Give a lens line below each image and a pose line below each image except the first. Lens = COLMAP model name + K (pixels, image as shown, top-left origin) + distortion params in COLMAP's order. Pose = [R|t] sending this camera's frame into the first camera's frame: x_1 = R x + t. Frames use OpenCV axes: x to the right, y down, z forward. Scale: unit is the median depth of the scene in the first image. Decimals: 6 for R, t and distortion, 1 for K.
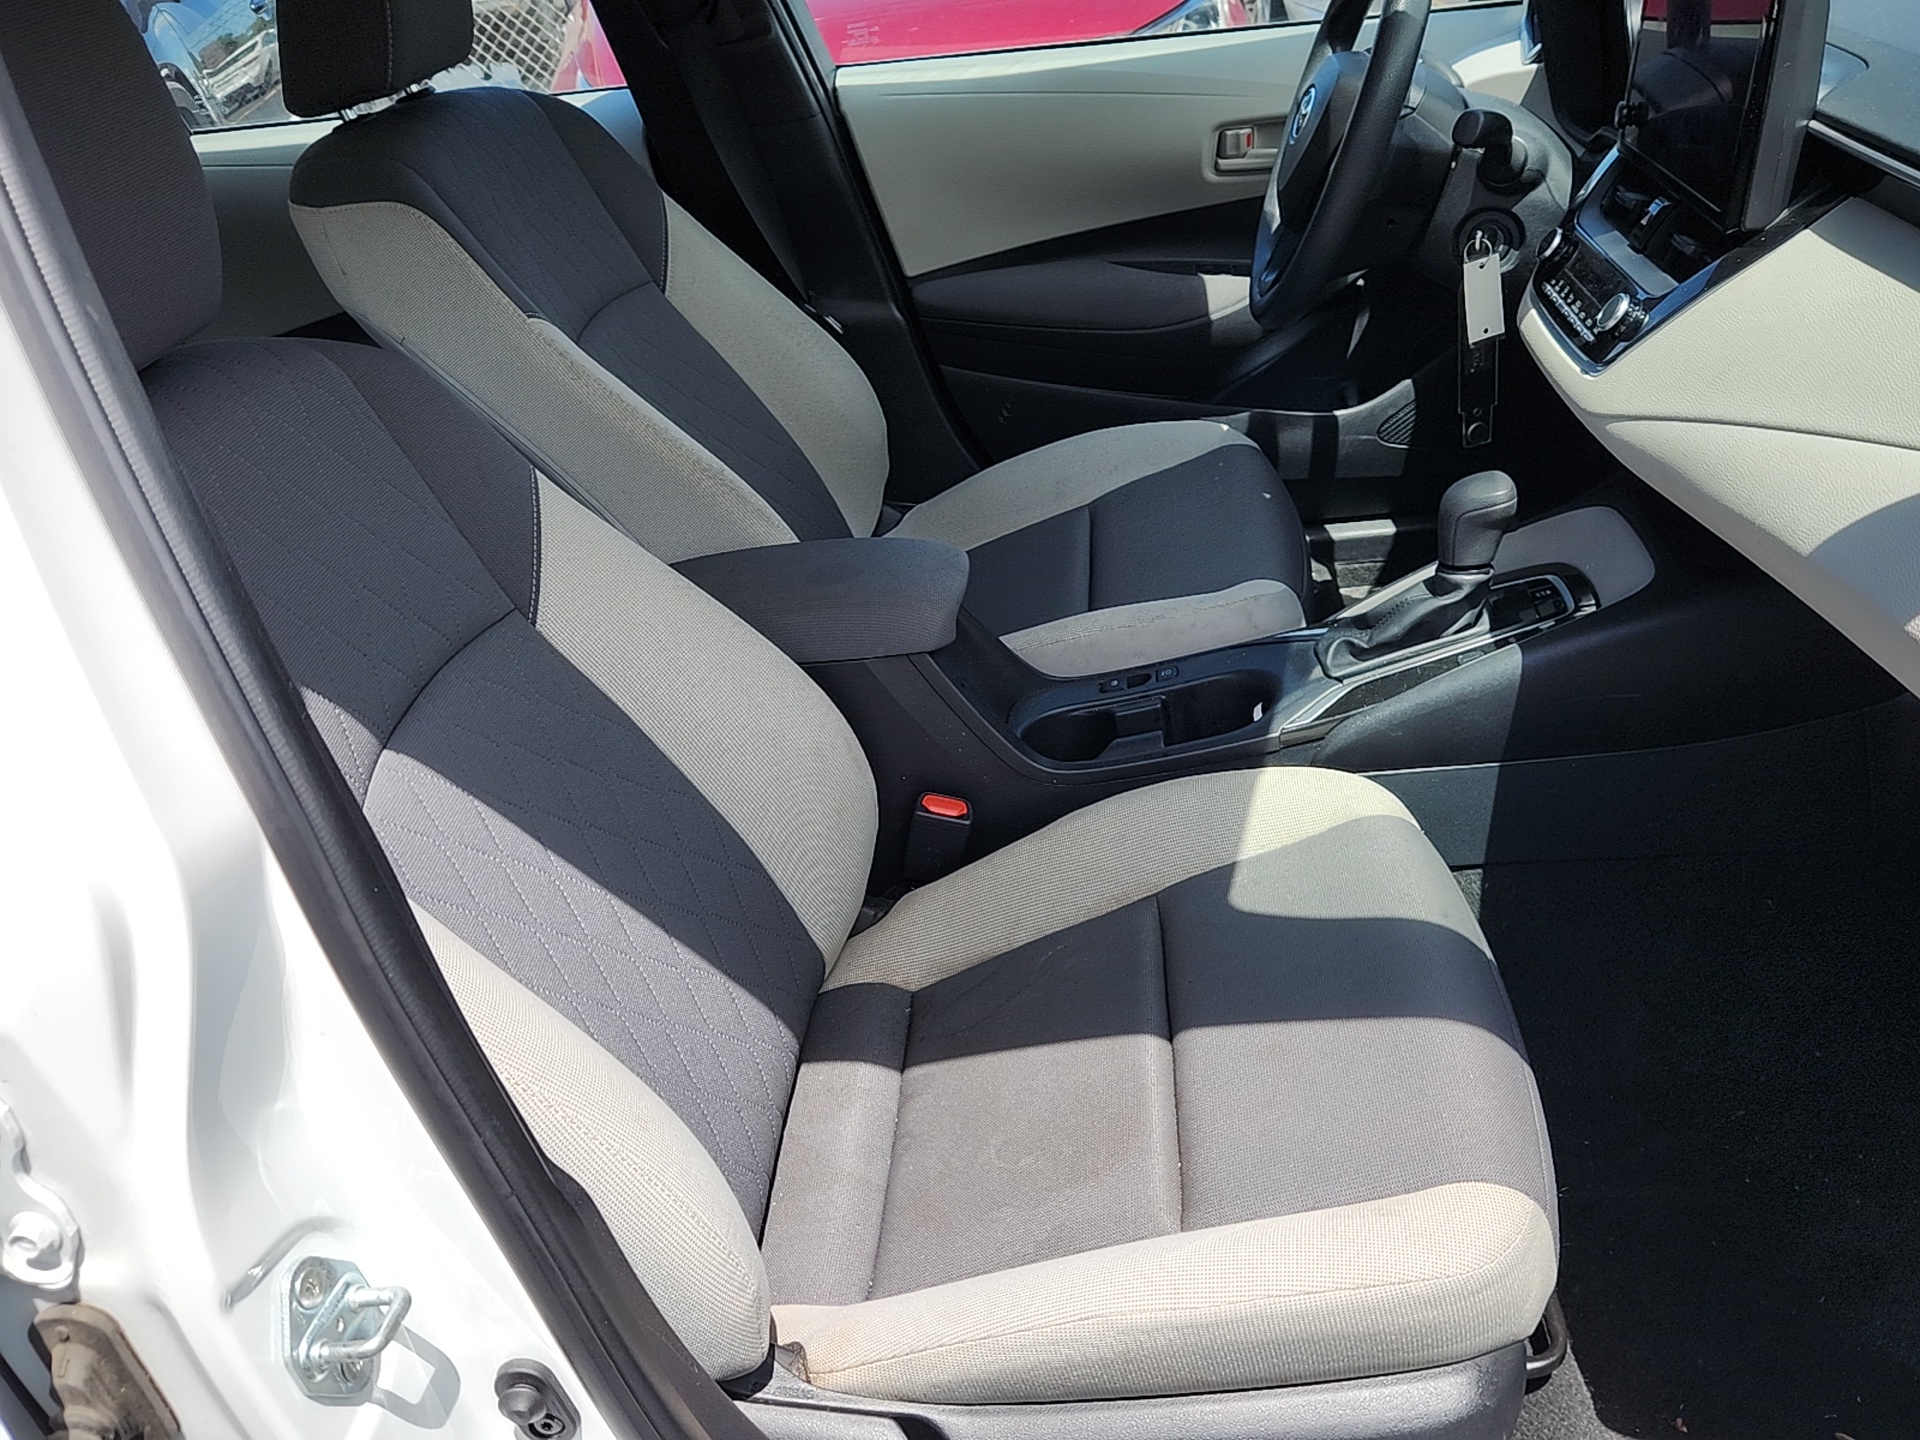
lens RADIAL K [[1602.6, 0, 966.4], [0, 1602.6, 737.9], [0, 0, 1]] dist [0.084919, -0.097811]
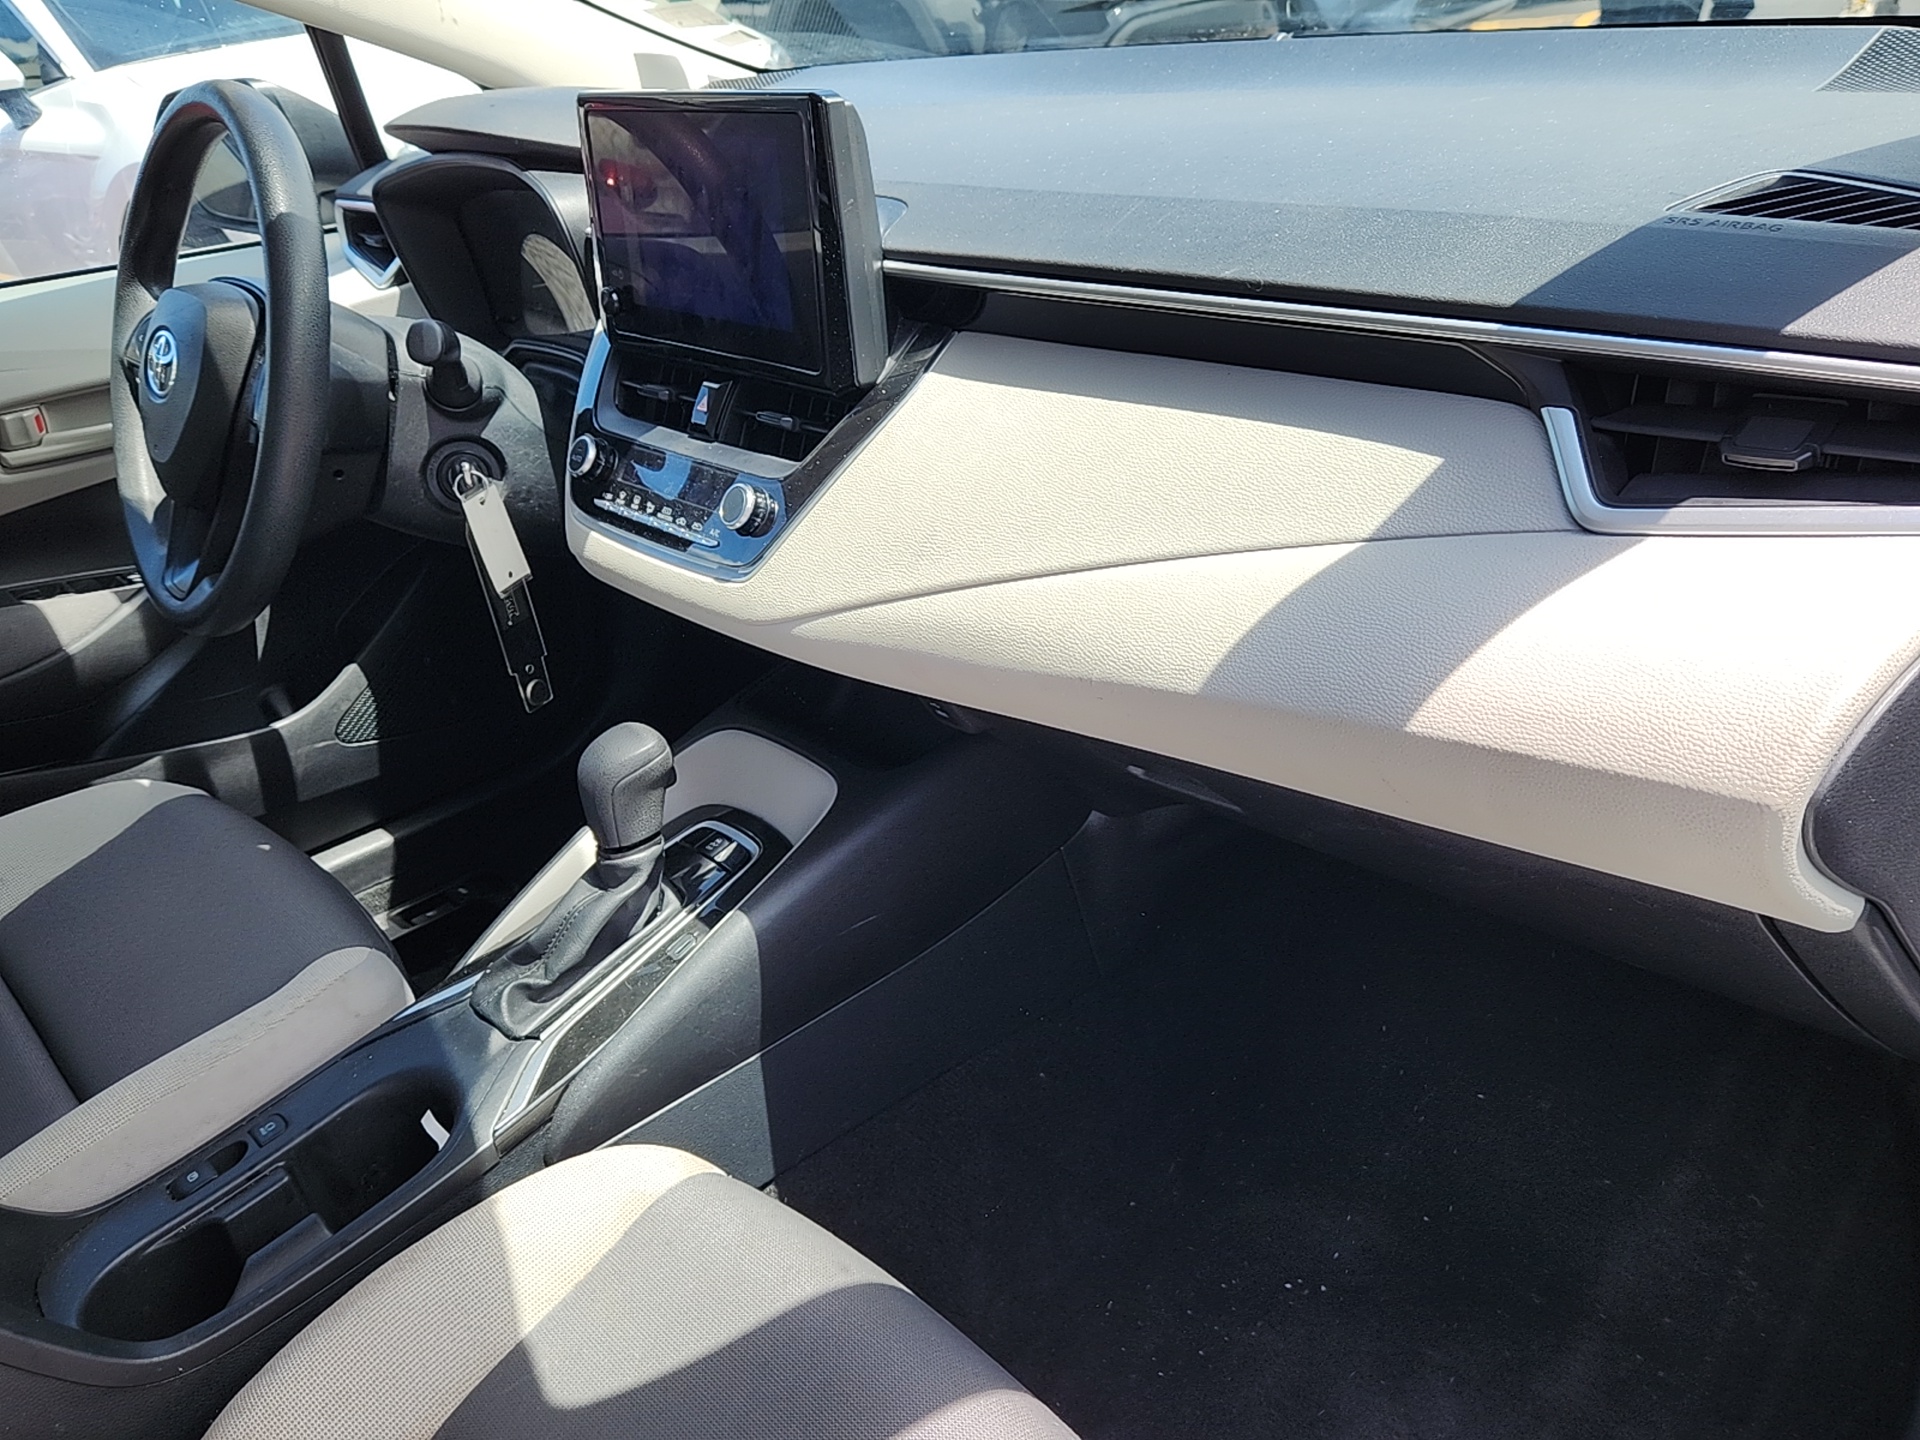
lens RADIAL K [[1602.6, 0, 966.4], [0, 1602.6, 737.9], [0, 0, 1]] dist [0.084919, -0.097811]
pose [[0.701355, -0.277543, 0.656560, -0.079700], [0.380443, 0.924674, -0.015517, -0.073874], [-0.602798, 0.260667, 0.754114, 0.264092]]
